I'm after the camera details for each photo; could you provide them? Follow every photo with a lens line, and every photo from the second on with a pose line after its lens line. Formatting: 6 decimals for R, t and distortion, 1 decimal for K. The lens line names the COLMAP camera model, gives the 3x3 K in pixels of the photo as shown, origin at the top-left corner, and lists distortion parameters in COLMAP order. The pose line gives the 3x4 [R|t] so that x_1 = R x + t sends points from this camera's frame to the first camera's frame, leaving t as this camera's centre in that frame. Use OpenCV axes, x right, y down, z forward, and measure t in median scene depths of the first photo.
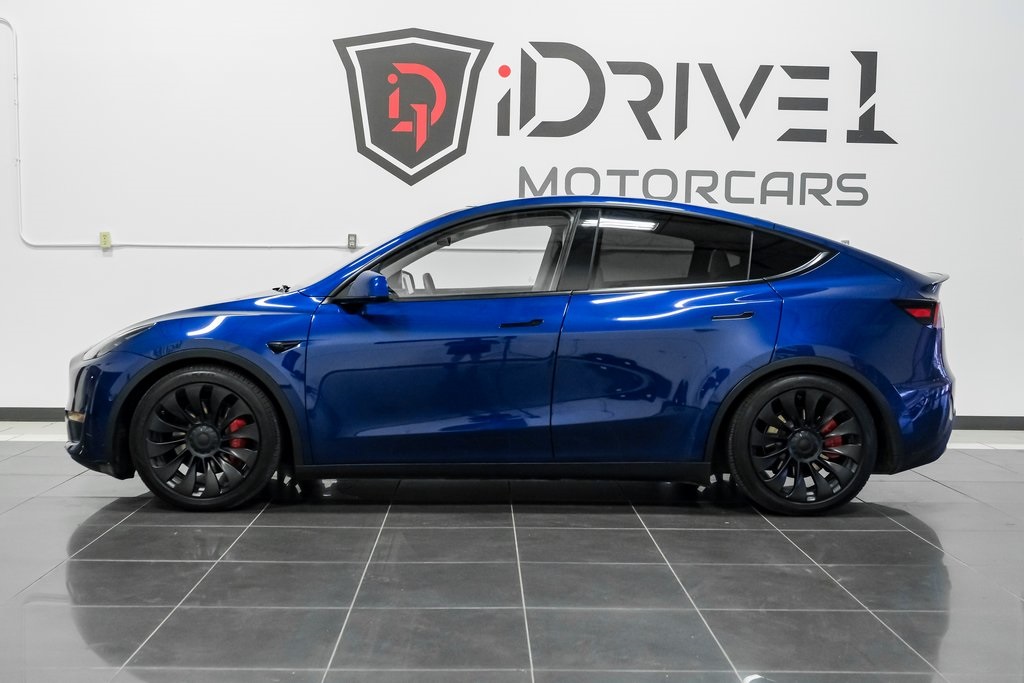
lens RADIAL K [[1093.0, 0, 514.9], [0, 1093.0, 335.5], [0, 0, 1]] dist [-0.008126, 0.000000]
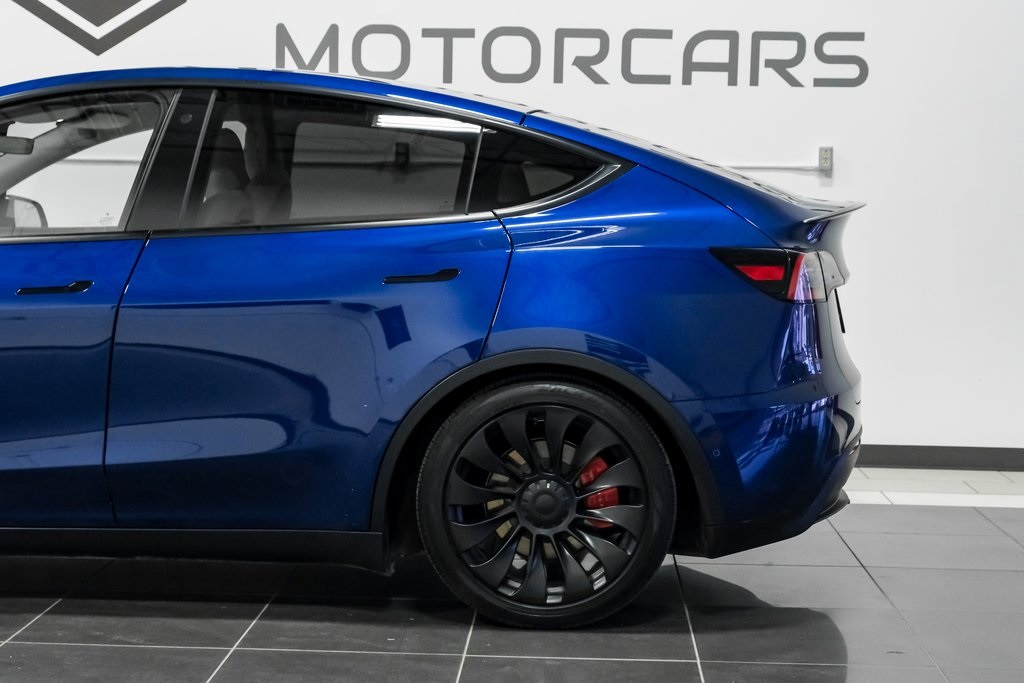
lens RADIAL K [[1712.0, 0, 488.7], [0, 1712.0, 334.3], [0, 0, 1]] dist [0.031011, 0.000000]
pose [[0.997381, 0.007939, -0.071890, 0.189159], [-0.006544, 0.999786, 0.019614, -0.003626], [0.072031, -0.019092, 0.997220, 0.069872]]
